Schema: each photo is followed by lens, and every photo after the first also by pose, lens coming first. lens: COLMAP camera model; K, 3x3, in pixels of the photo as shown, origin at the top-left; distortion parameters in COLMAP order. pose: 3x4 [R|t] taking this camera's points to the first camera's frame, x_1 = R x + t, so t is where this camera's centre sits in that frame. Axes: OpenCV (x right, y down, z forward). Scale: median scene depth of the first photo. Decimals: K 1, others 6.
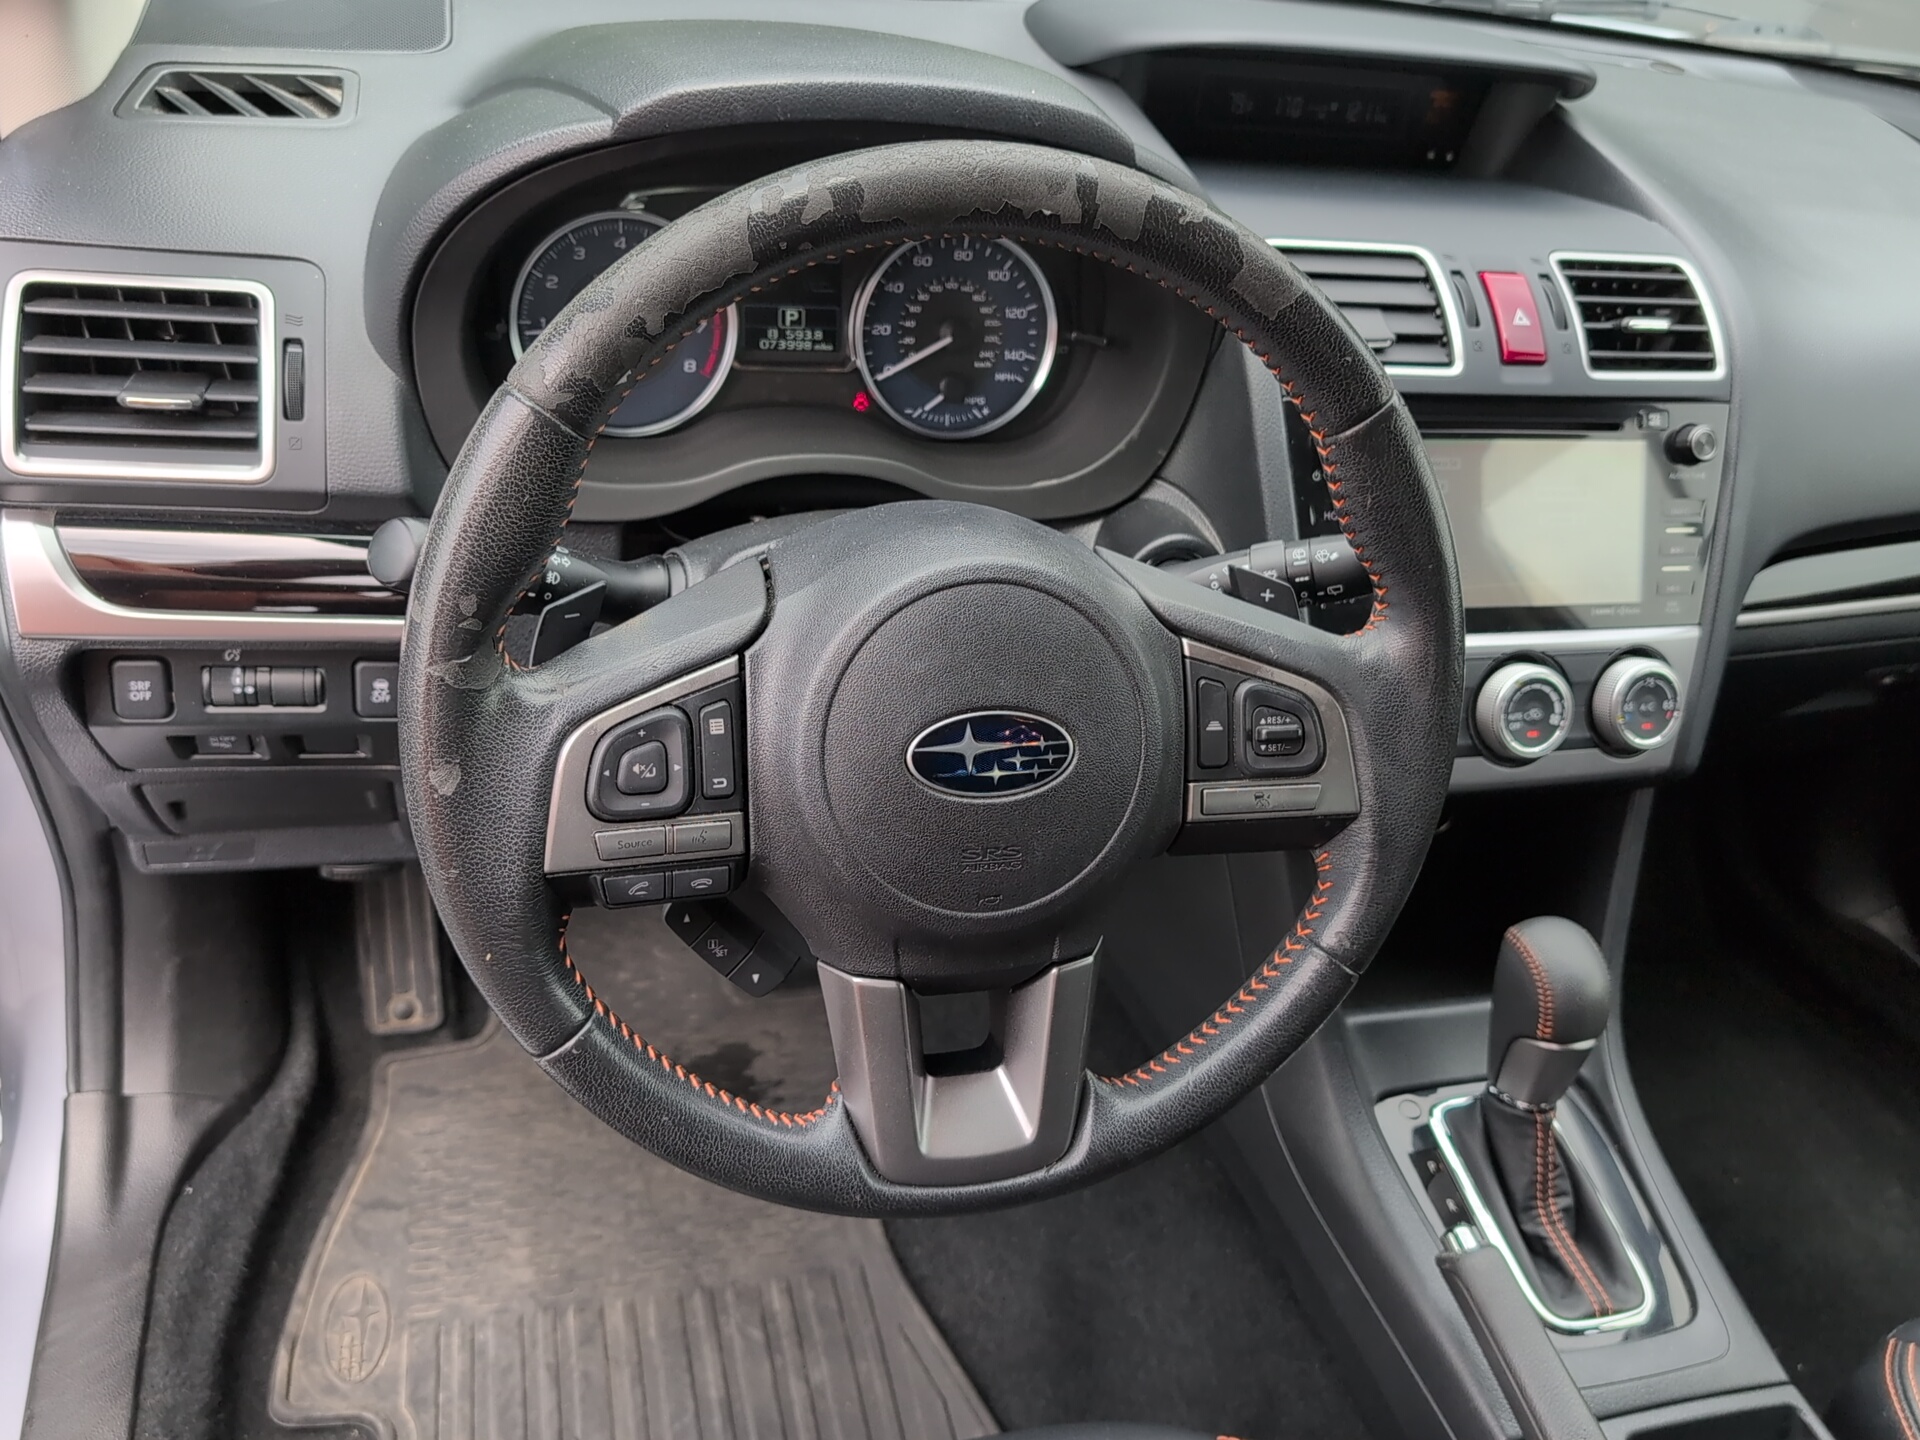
lens RADIAL K [[1637.8, 0, 968.6], [0, 1637.8, 724.3], [0, 0, 1]] dist [0.000364, 0.005006]
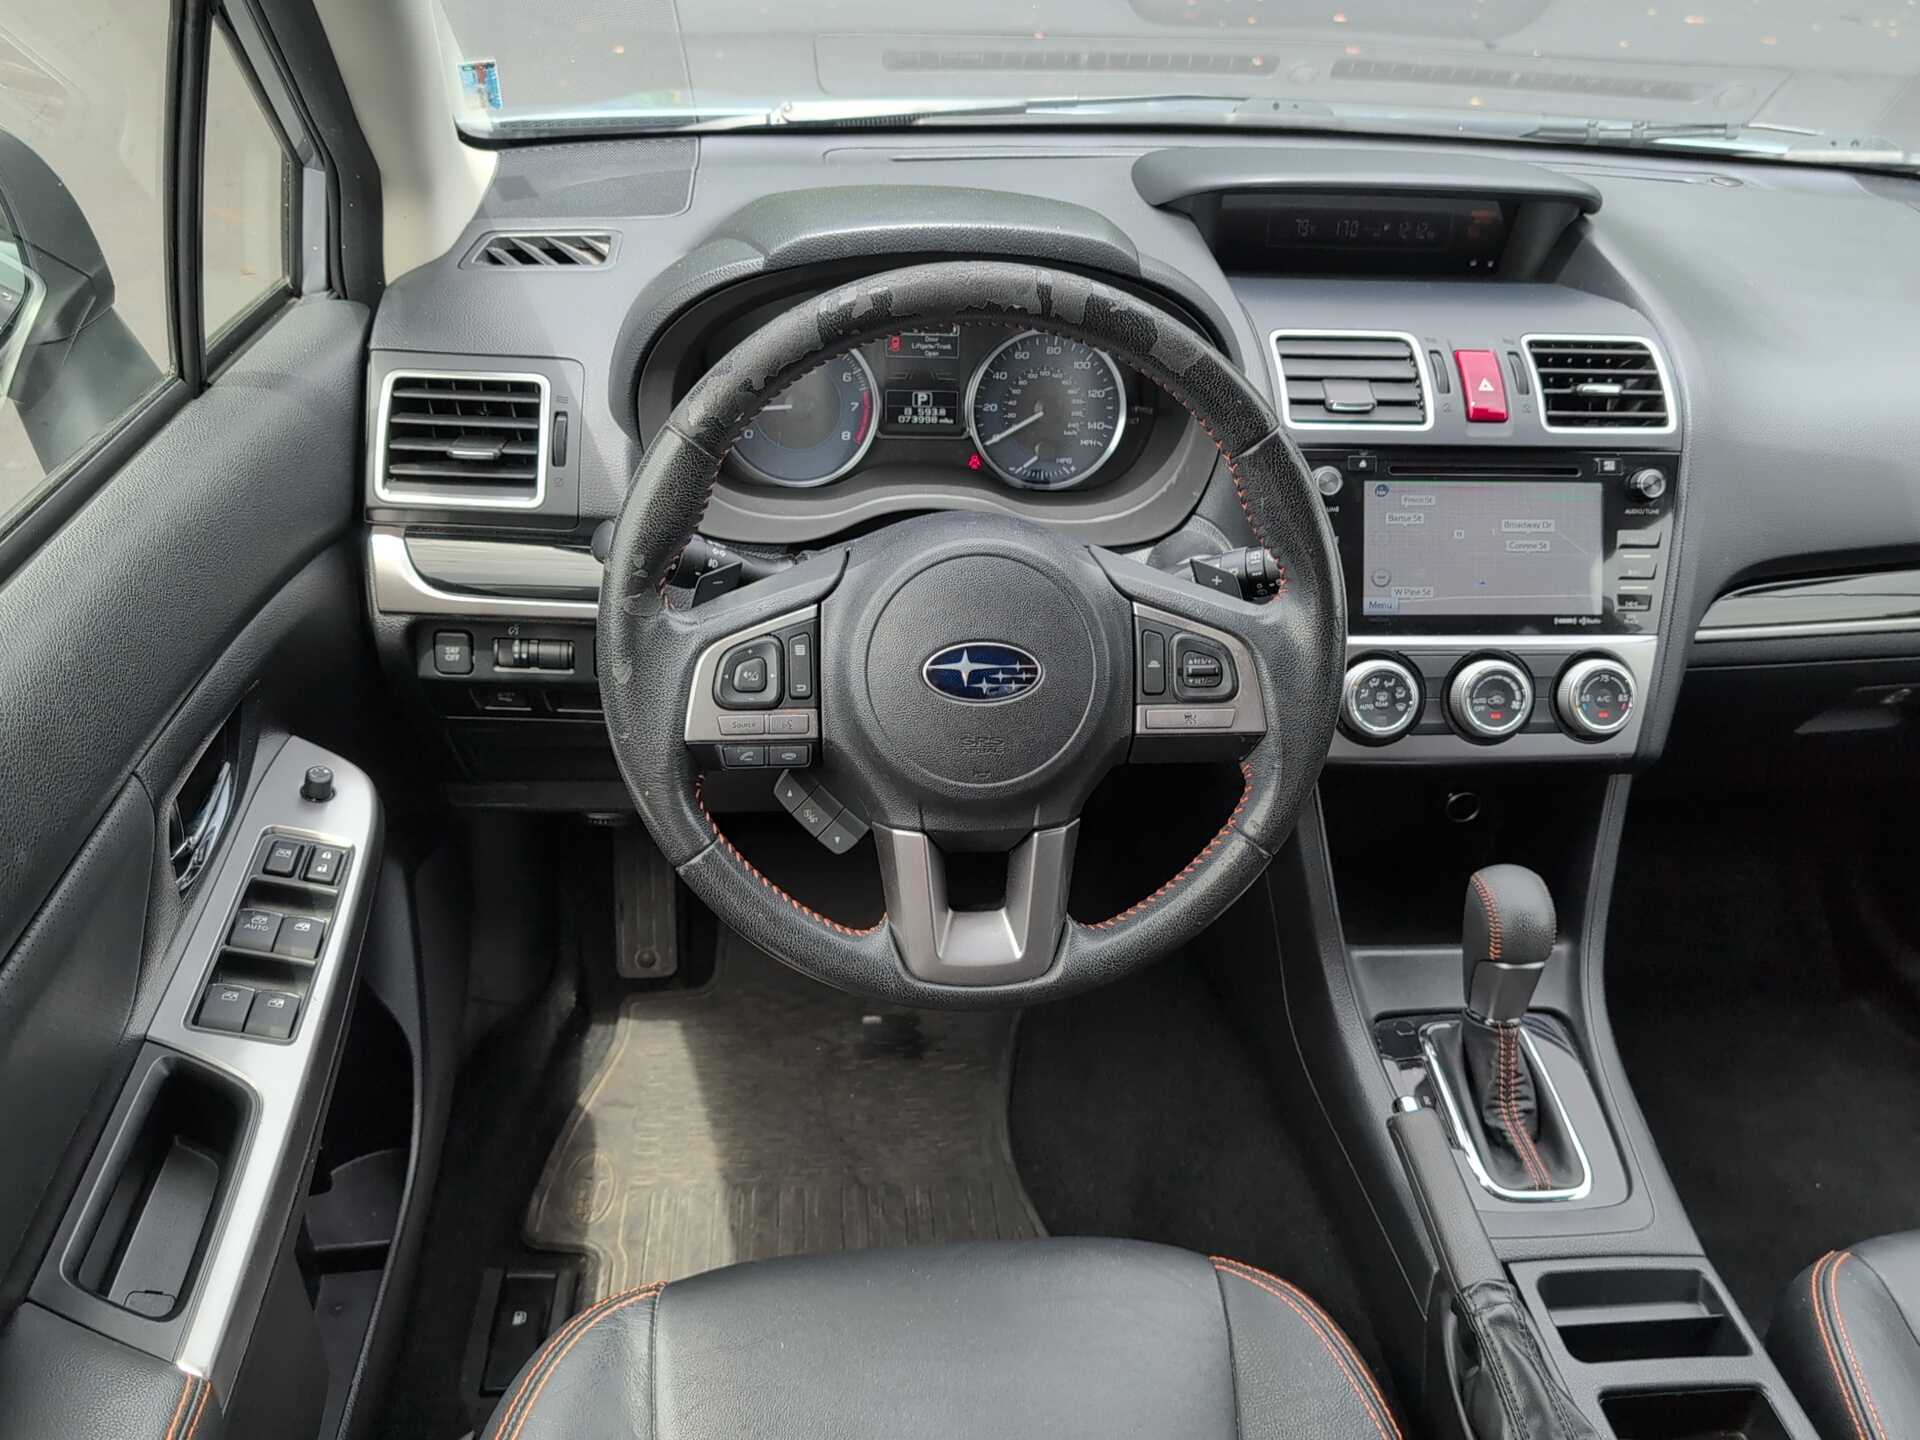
lens RADIAL K [[1620.4, 0, 958.1], [0, 1620.4, 712.4], [0, 0, 1]] dist [0.047564, -0.069926]
pose [[0.982288, 0.015682, -0.186722, 0.175926], [-0.030625, 0.996528, -0.077416, 0.111274], [0.184860, 0.081764, 0.979358, -0.280085]]
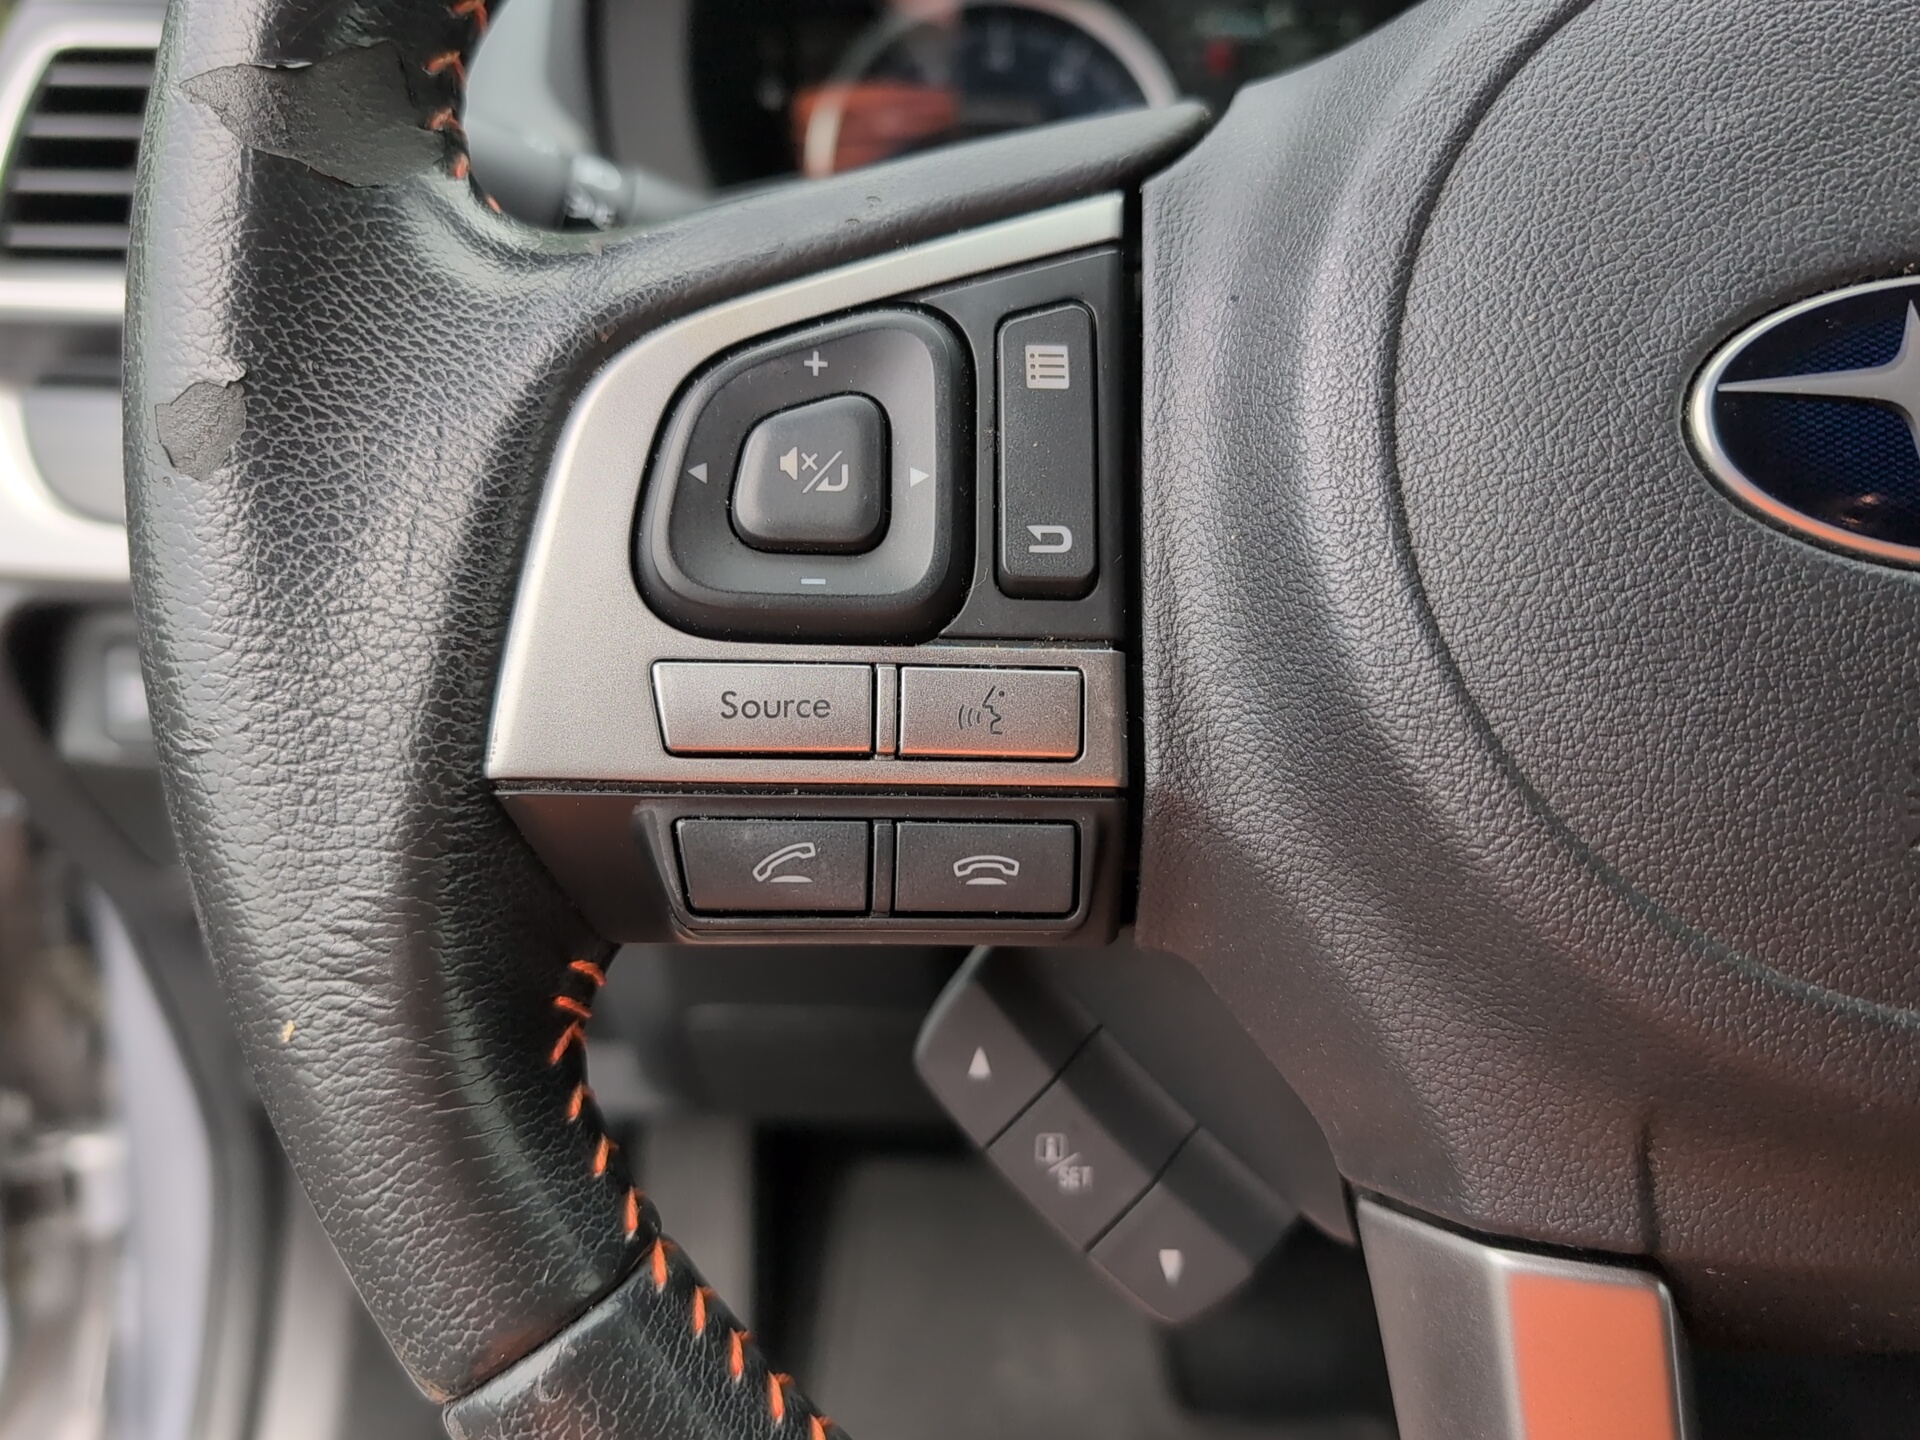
lens RADIAL K [[1662.1, 0, 960.0], [0, 1662.1, 720.0], [0, 0, 1]] dist [0.005583, -0.126547]
pose [[0.955682, -0.016963, -0.293911, -0.049699], [-0.059065, 0.966992, -0.247866, 0.098647], [0.288414, 0.254241, 0.923135, 0.468097]]
